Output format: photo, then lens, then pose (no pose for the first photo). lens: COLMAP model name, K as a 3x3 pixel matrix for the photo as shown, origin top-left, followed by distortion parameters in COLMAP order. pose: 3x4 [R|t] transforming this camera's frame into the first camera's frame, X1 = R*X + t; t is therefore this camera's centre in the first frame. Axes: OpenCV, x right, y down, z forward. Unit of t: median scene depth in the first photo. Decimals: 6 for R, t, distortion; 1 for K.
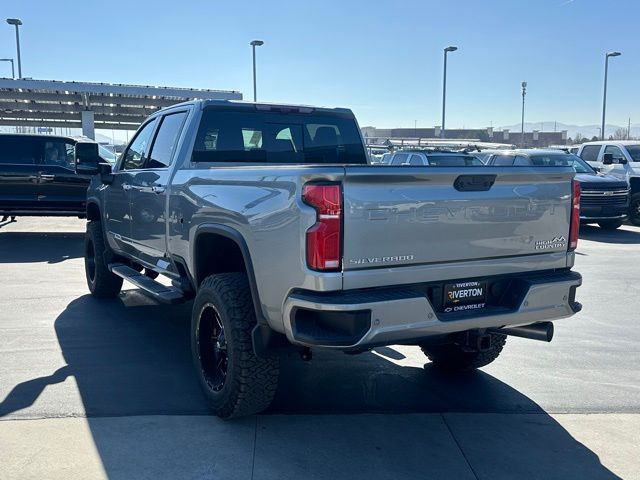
lens RADIAL K [[639.8, 0, 320.7], [0, 639.8, 225.2], [0, 0, 1]] dist [0.148491, -0.262627]
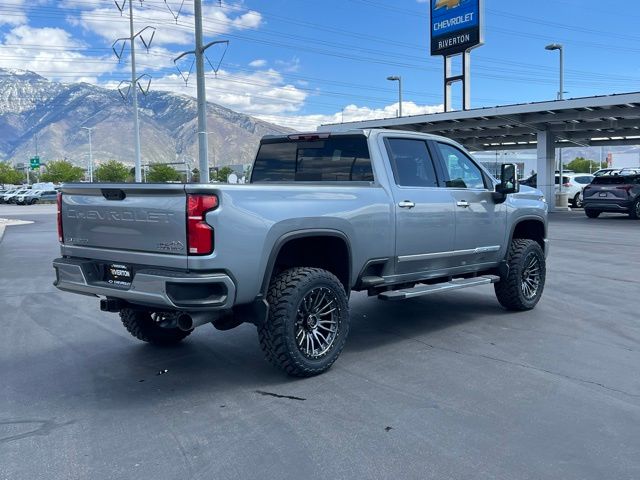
lens RADIAL K [[757.0, 0, 325.7], [0, 757.0, 241.2], [0, 0, 1]] dist [0.186235, -0.435428]
pose [[0.346726, 0.065845, -0.935652, 1.741509], [-0.084374, 0.995678, 0.038802, -0.059182], [0.934164, 0.065491, 0.350784, 0.740225]]
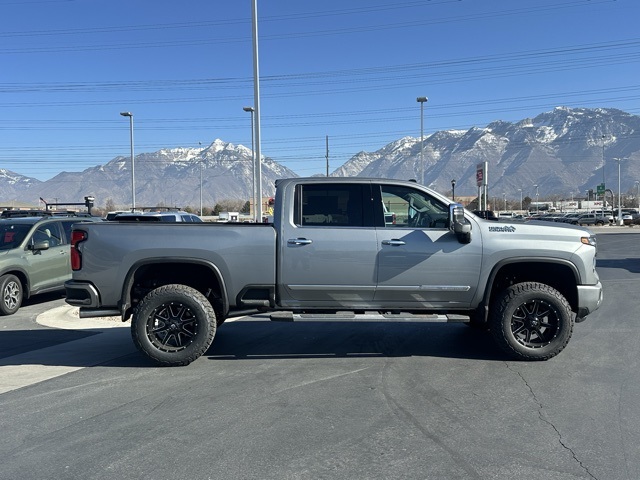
lens RADIAL K [[631.4, 0, 319.0], [0, 631.4, 237.1], [0, 0, 1]] dist [0.132572, -0.238947]
pose [[-0.456616, 0.039504, -0.888787, 1.657056], [-0.082505, 0.992828, 0.086516, -0.264101], [0.885830, 0.112834, -0.450082, 2.398087]]
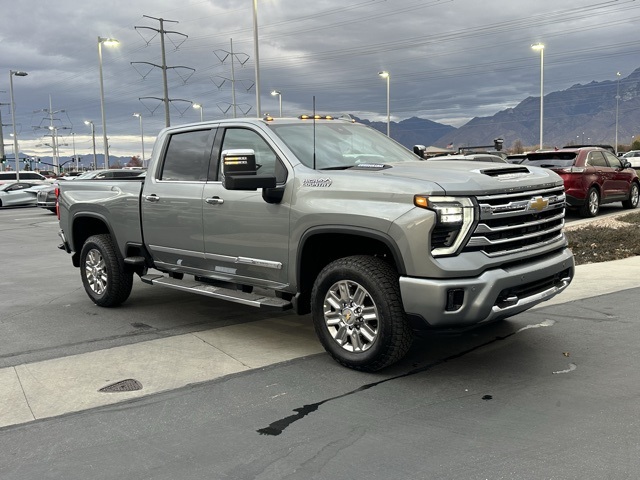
lens RADIAL K [[627.5, 0, 321.3], [0, 627.5, 240.2], [0, 0, 1]] dist [0.132991, -0.338460]
pose [[-0.964709, 0.068517, -0.254249, 0.104515], [0.015412, 0.978591, 0.205239, -0.312030], [0.262868, 0.194077, -0.945111, 3.209711]]
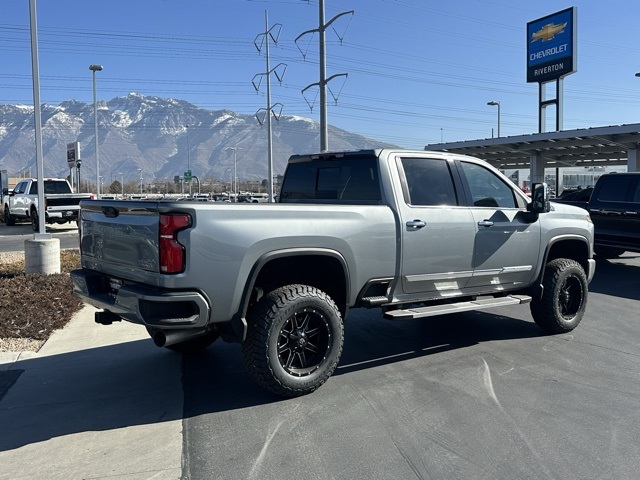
lens RADIAL K [[639.8, 0, 320.7], [0, 639.8, 225.2], [0, 0, 1]] dist [0.148491, -0.262627]
pose [[0.169938, 0.046566, -0.984354, 1.574131], [-0.103925, 0.994160, 0.029088, -0.111119], [0.979959, 0.097356, 0.173785, 1.062985]]
